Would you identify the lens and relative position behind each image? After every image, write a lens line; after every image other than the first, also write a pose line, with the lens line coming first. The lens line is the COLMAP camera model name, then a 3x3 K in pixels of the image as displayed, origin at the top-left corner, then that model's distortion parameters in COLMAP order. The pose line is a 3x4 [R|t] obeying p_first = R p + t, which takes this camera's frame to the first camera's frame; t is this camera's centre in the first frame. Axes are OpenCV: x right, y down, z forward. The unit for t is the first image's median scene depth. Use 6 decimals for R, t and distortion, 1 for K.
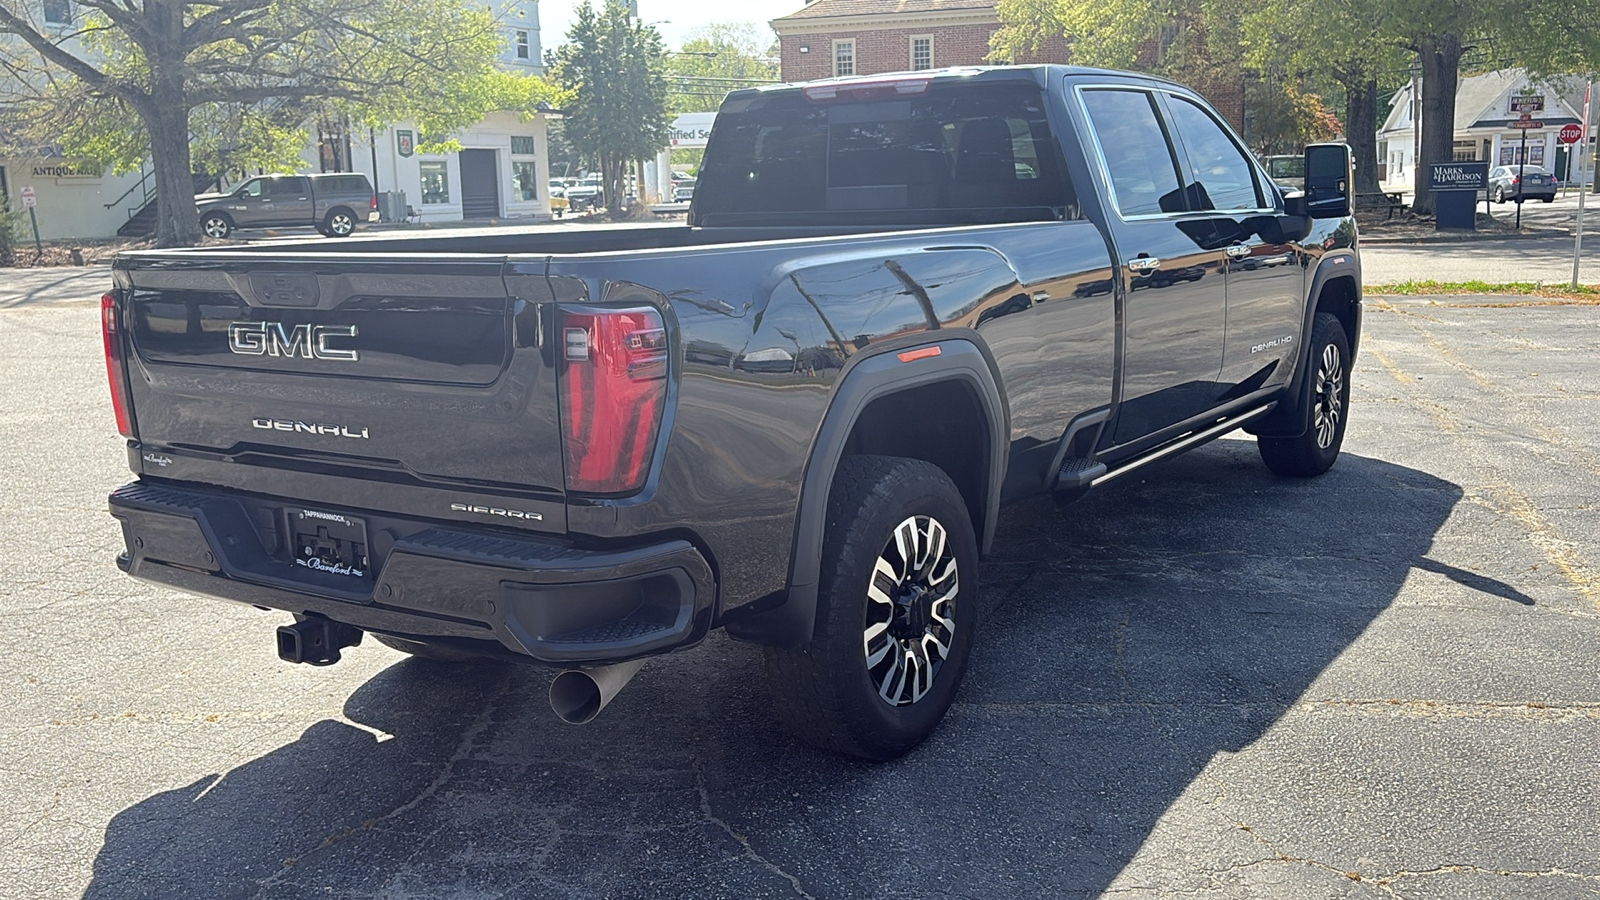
lens RADIAL K [[1441.6, 0, 792.1], [0, 1441.6, 428.2], [0, 0, 1]] dist [0.067017, -0.119794]
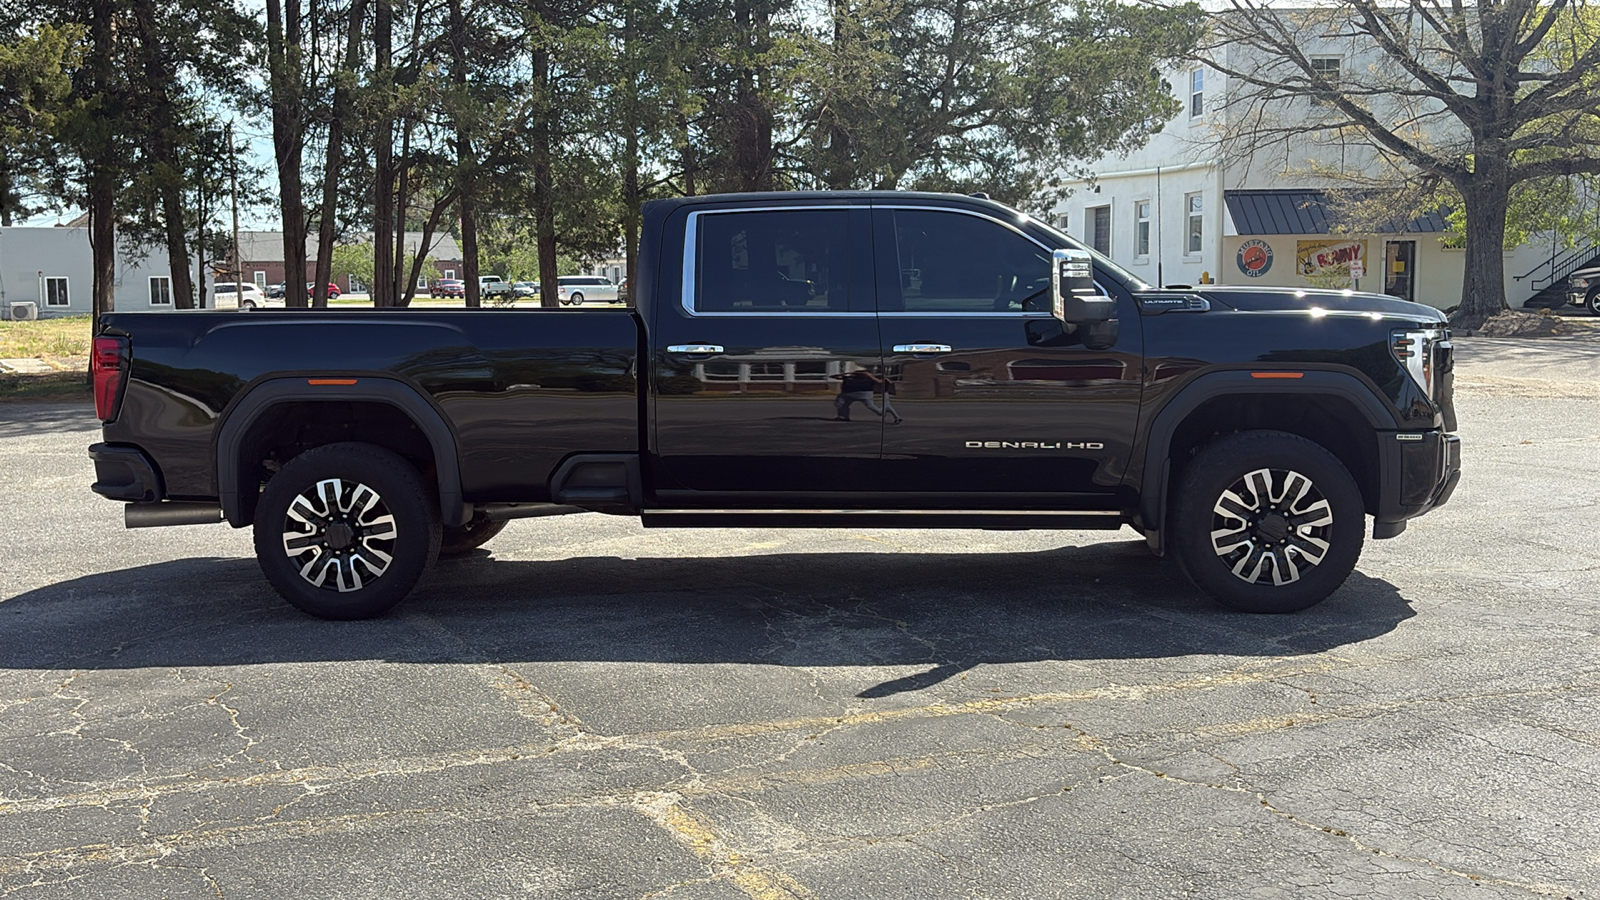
lens RADIAL K [[1473.4, 0, 823.3], [0, 1473.4, 389.7], [0, 0, 1]] dist [0.012581, -0.005907]
pose [[0.540447, 0.082172, -0.837356, 1.239693], [-0.142914, 0.989723, 0.004884, -0.089693], [0.829152, 0.117030, 0.546636, 0.344722]]
